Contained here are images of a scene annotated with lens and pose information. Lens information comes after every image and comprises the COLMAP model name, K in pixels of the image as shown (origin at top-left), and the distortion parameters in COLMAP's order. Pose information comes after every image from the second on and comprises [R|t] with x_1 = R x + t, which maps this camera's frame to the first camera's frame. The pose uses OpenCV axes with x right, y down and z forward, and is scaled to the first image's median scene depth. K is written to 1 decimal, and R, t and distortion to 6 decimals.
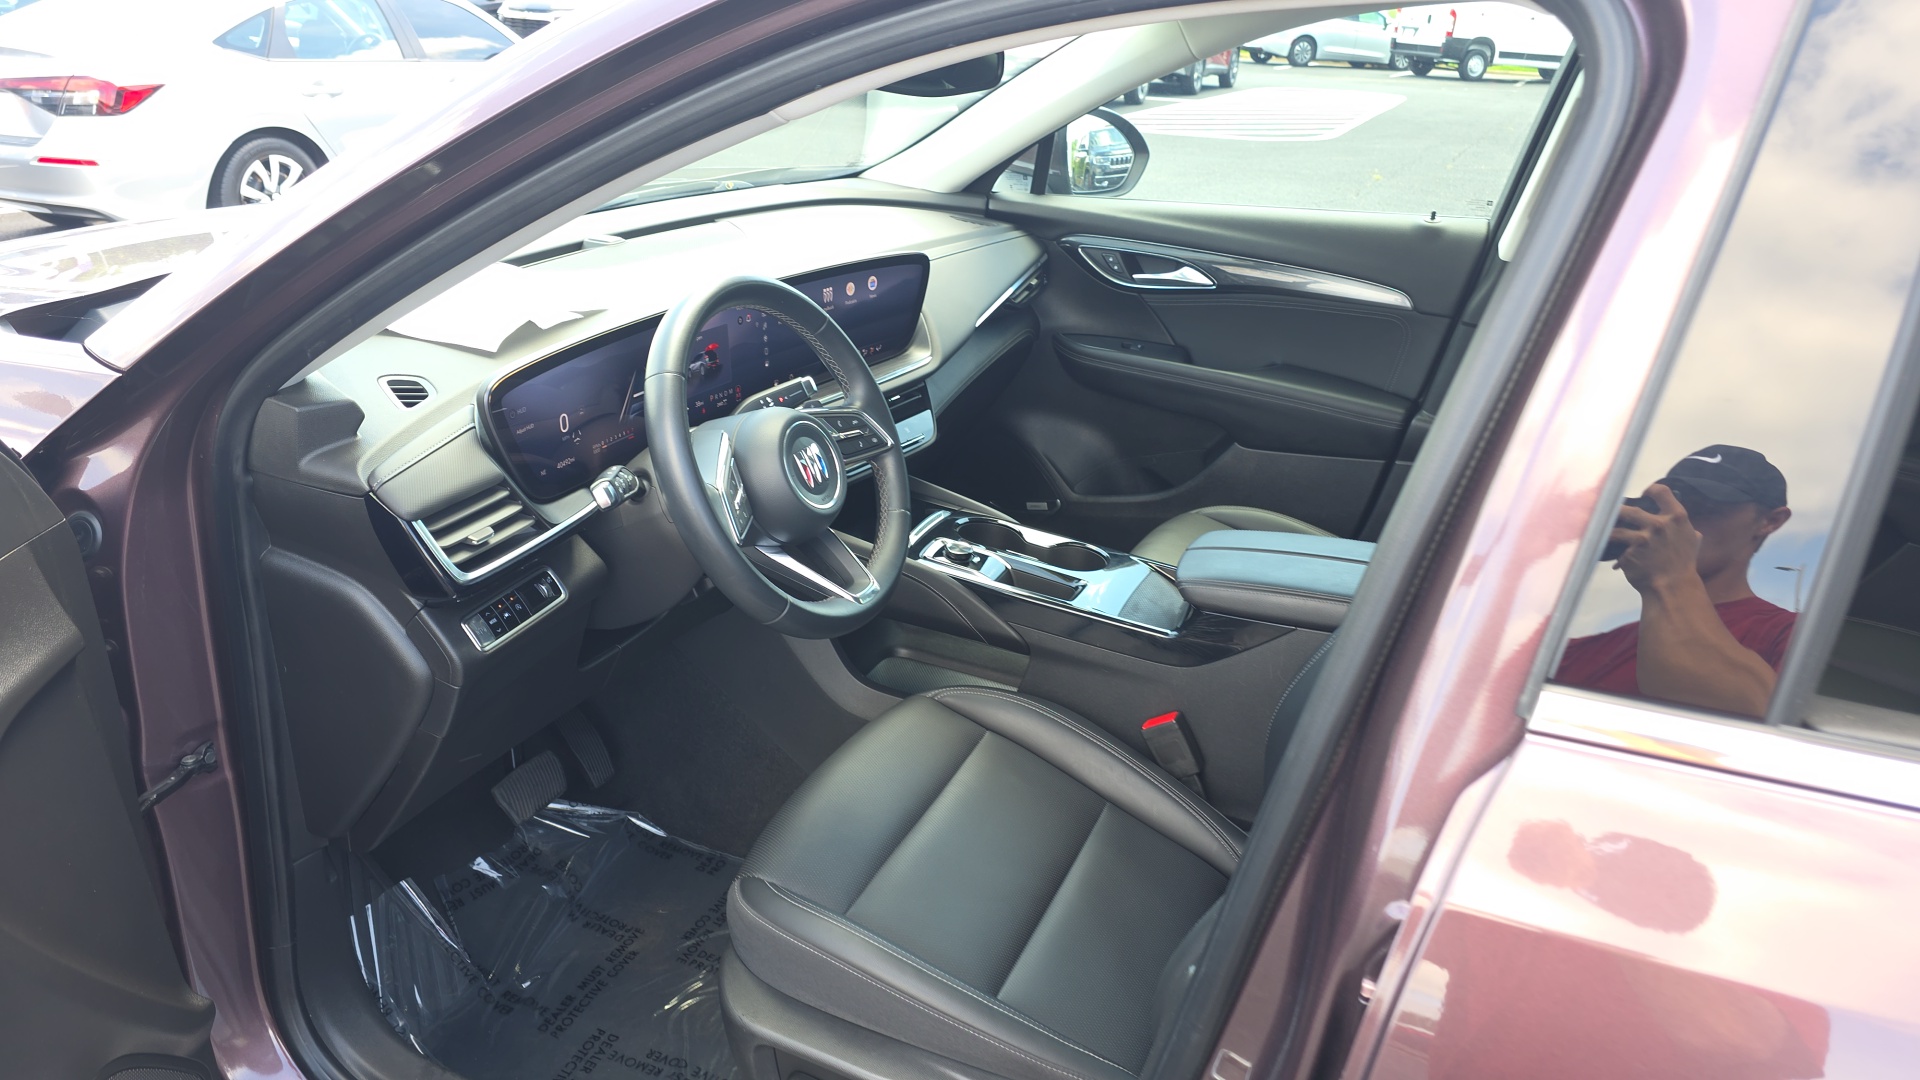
lens RADIAL K [[1302.4, 0, 946.8], [0, 1302.4, 501.6], [0, 0, 1]] dist [0.079289, -0.067342]
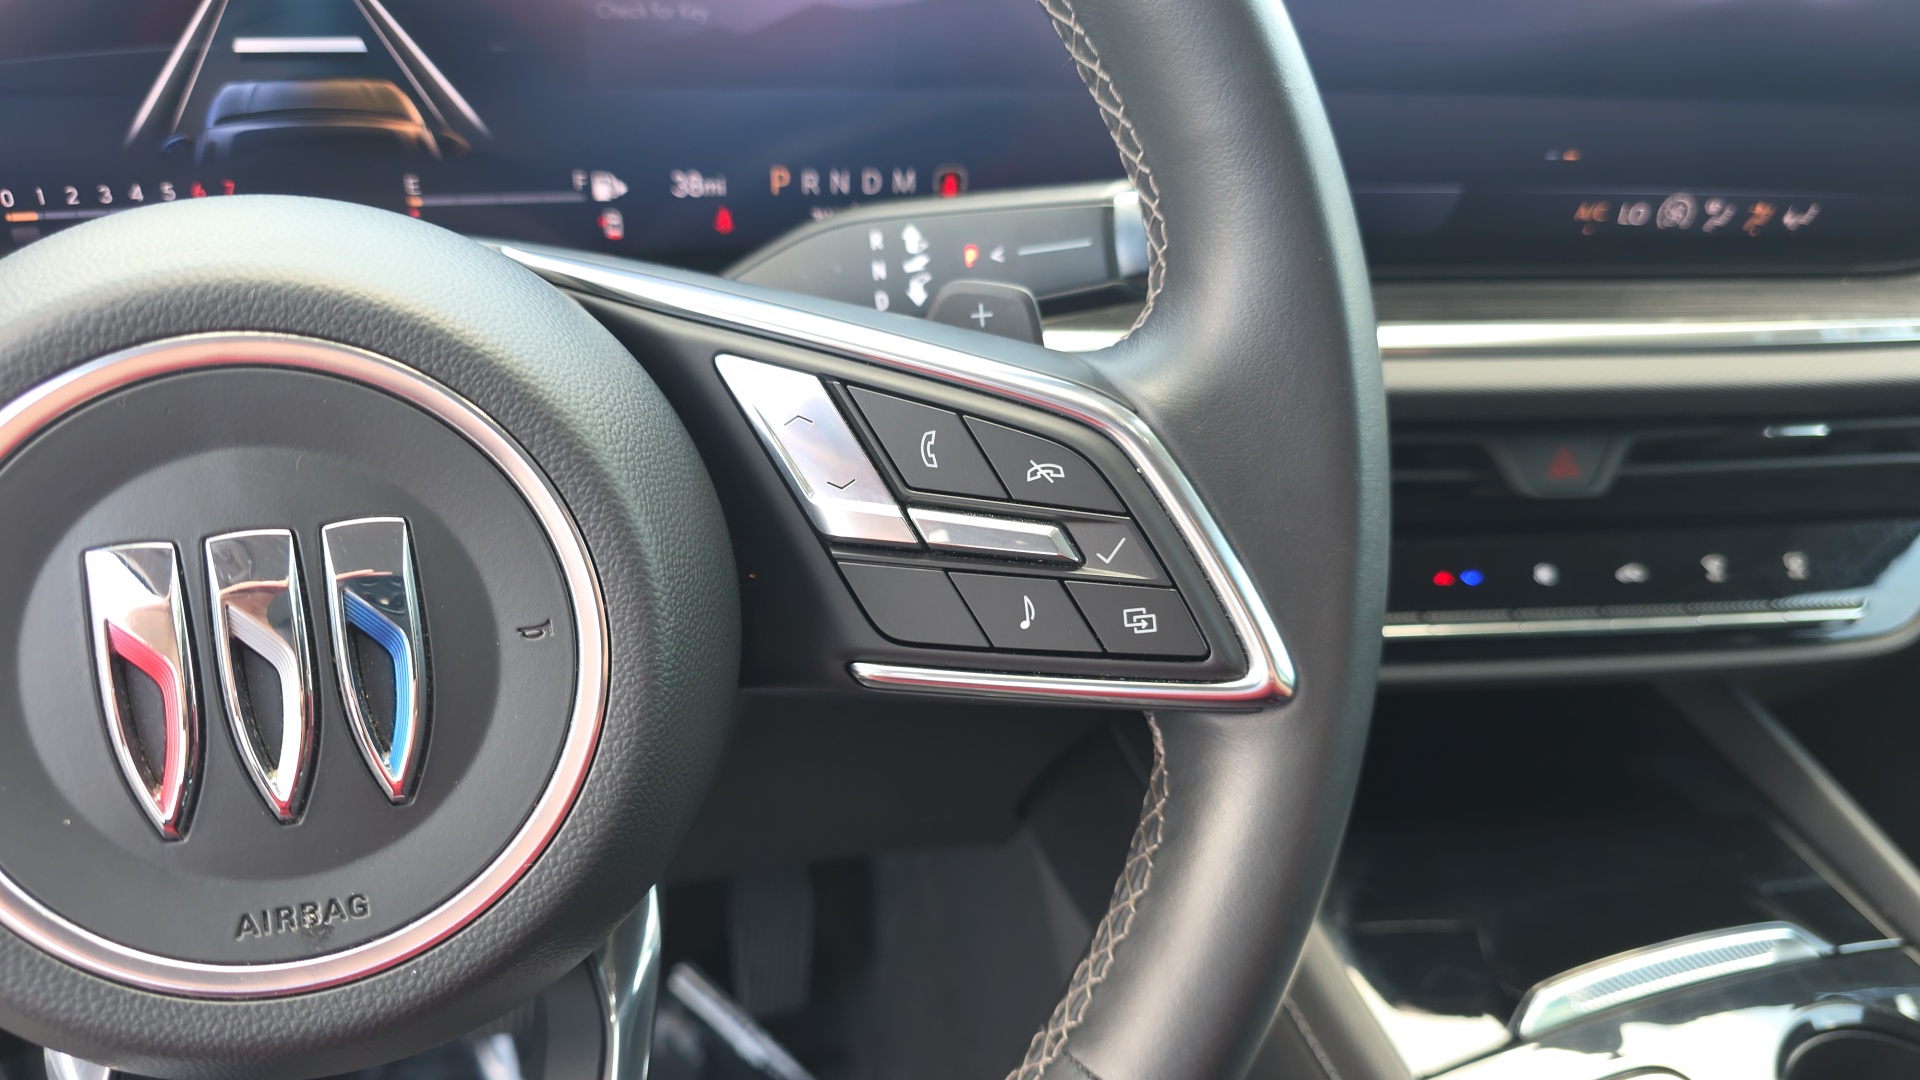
lens RADIAL K [[1367.4, 0, 947.7], [0, 1367.4, 544.5], [0, 0, 1]] dist [0.011390, -0.032970]
pose [[0.682601, 0.372143, -0.628940, 0.018879], [-0.301331, 0.927389, 0.221695, -0.055879], [0.665774, 0.038189, 0.745175, 0.566113]]
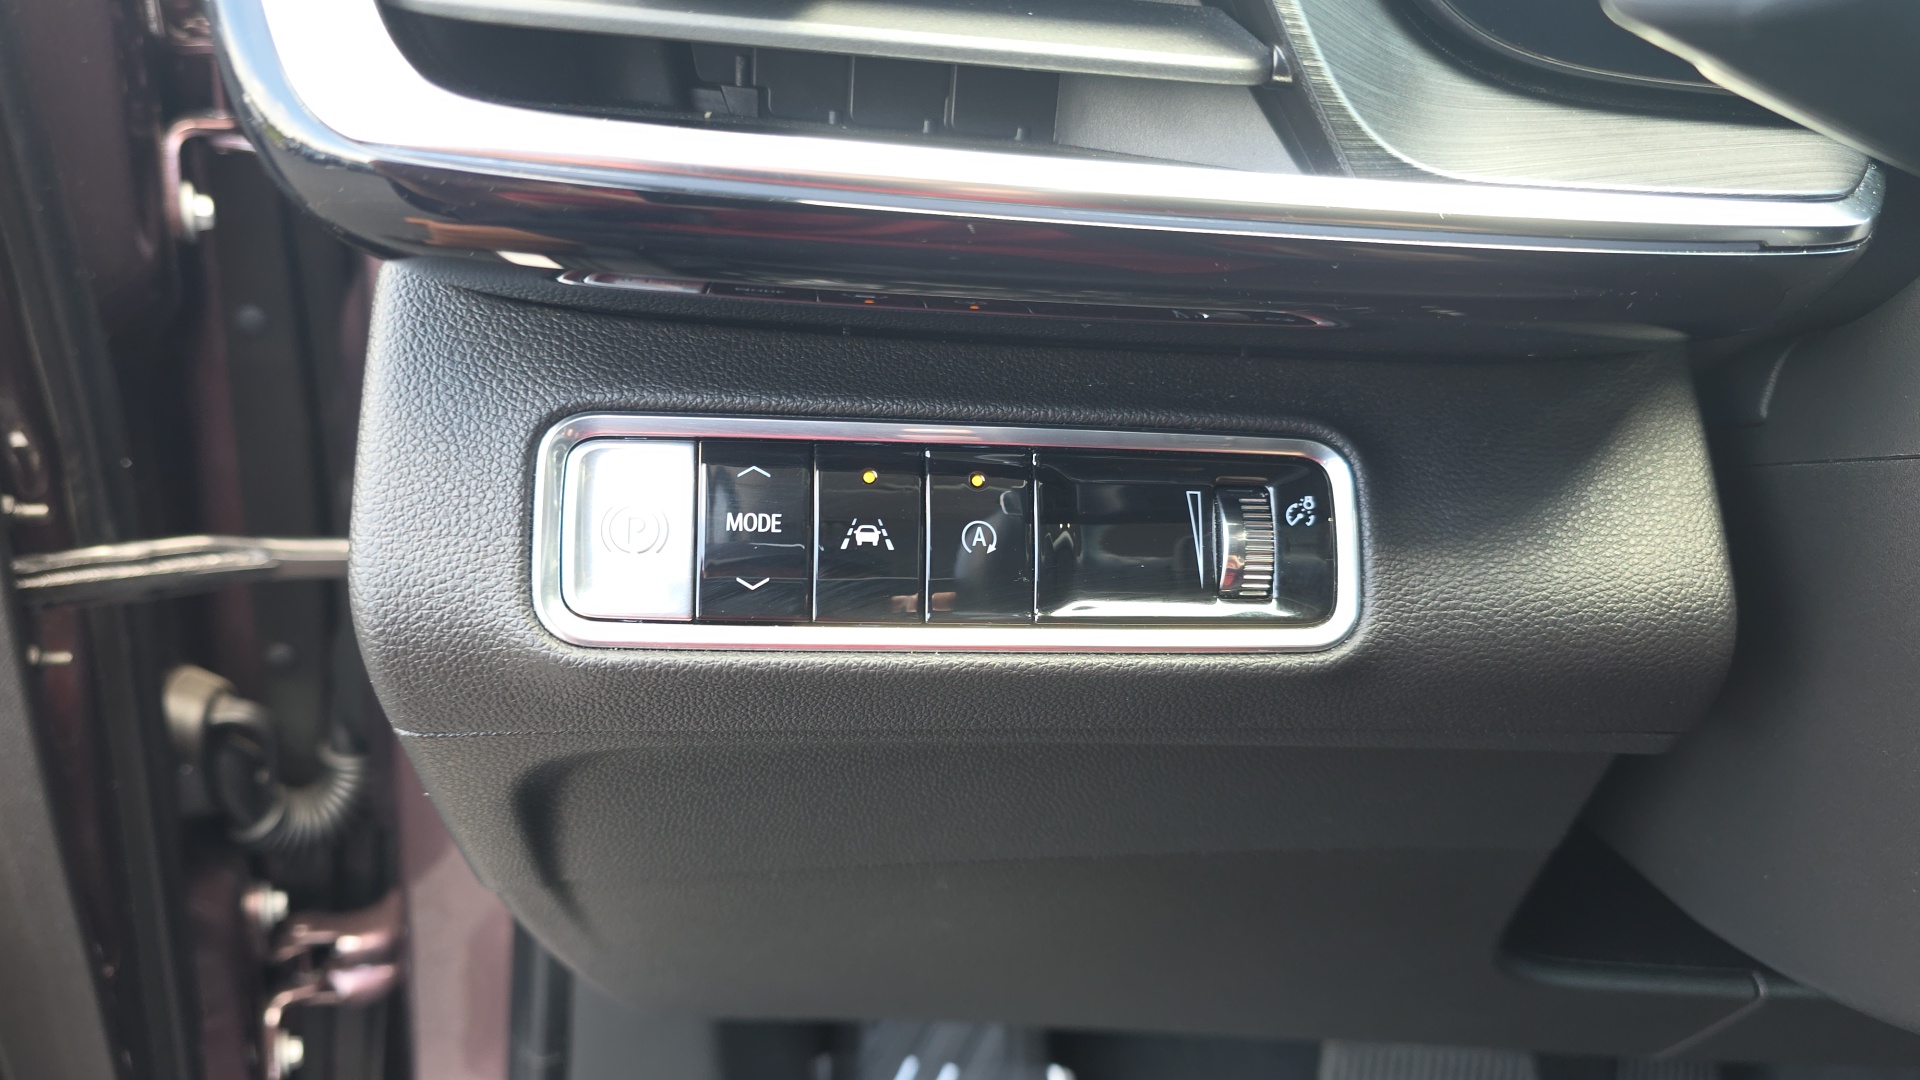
lens RADIAL K [[1367.4, 0, 947.7], [0, 1367.4, 544.5], [0, 0, 1]] dist [0.011390, -0.032970]
pose [[0.429198, 0.418950, -0.800169, -0.104409], [-0.380124, 0.887423, 0.260741, 0.021019], [0.819326, 0.192254, 0.540133, 0.497243]]
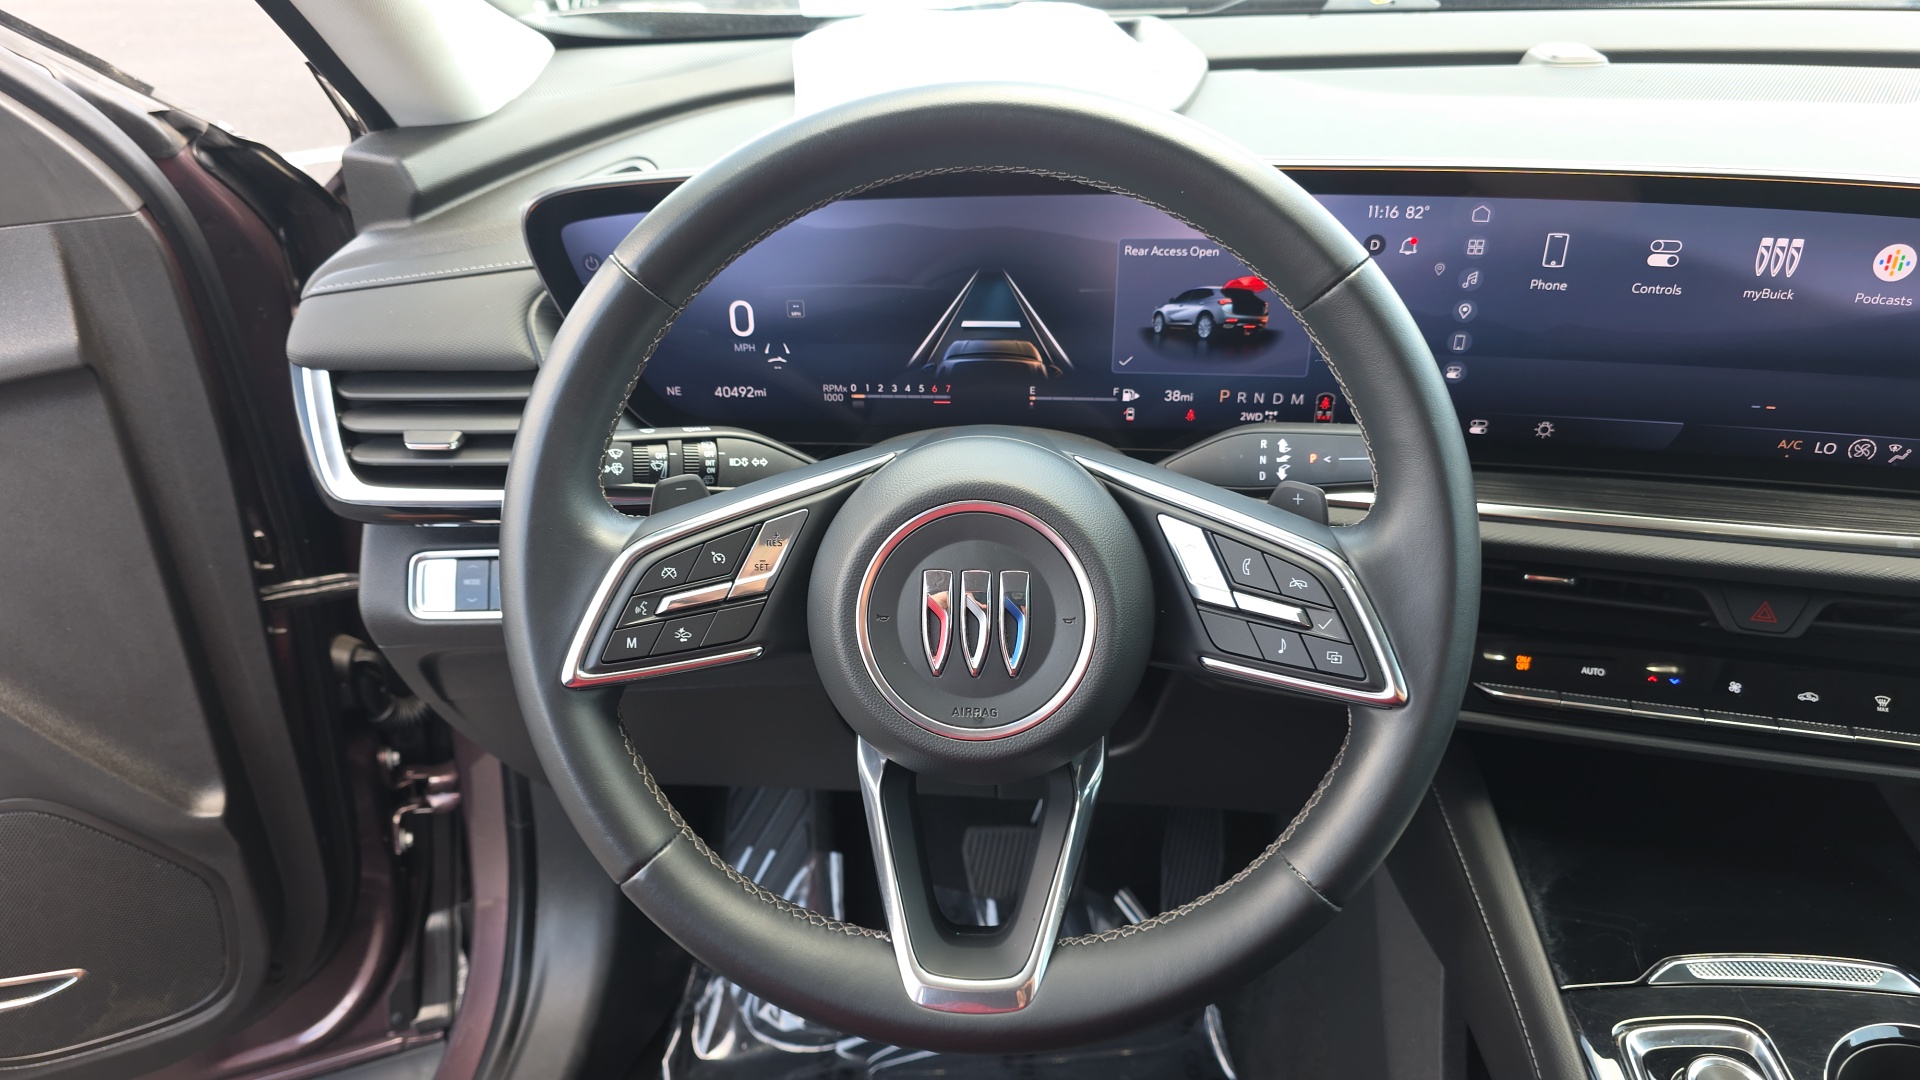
lens RADIAL K [[1316.2, 0, 952.6], [0, 1316.2, 538.6], [0, 0, 1]] dist [0.055847, -0.065426]
pose [[0.358108, 0.421691, -0.833028, 0.121588], [-0.318300, 0.893890, 0.315667, -0.100413], [0.877749, 0.152110, 0.454334, 0.492385]]
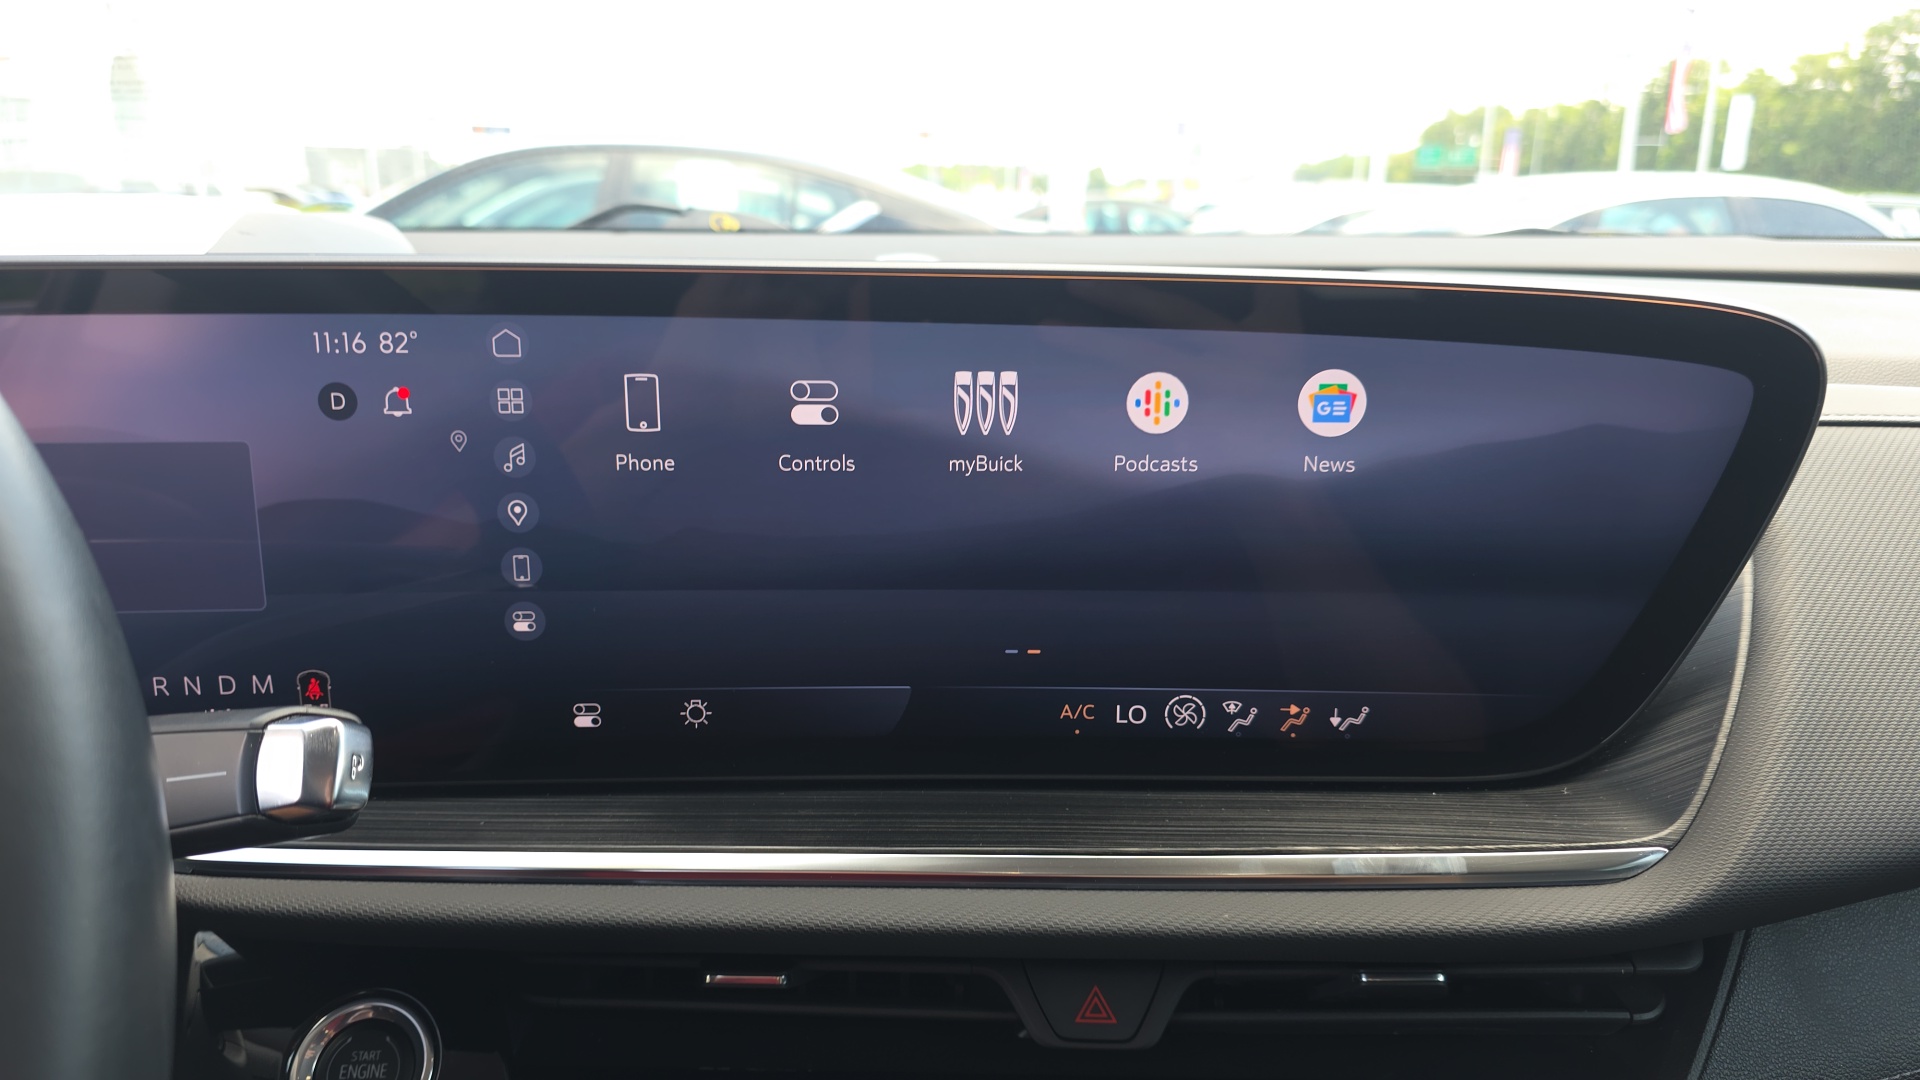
lens RADIAL K [[1334.5, 0, 946.0], [0, 1334.5, 537.9], [0, 0, 1]] dist [0.058352, -0.081860]
pose [[0.545724, 0.167658, -0.821022, 0.068382], [-0.297466, 0.954728, -0.002761, -0.101500], [0.783390, 0.245733, 0.570890, 0.660055]]
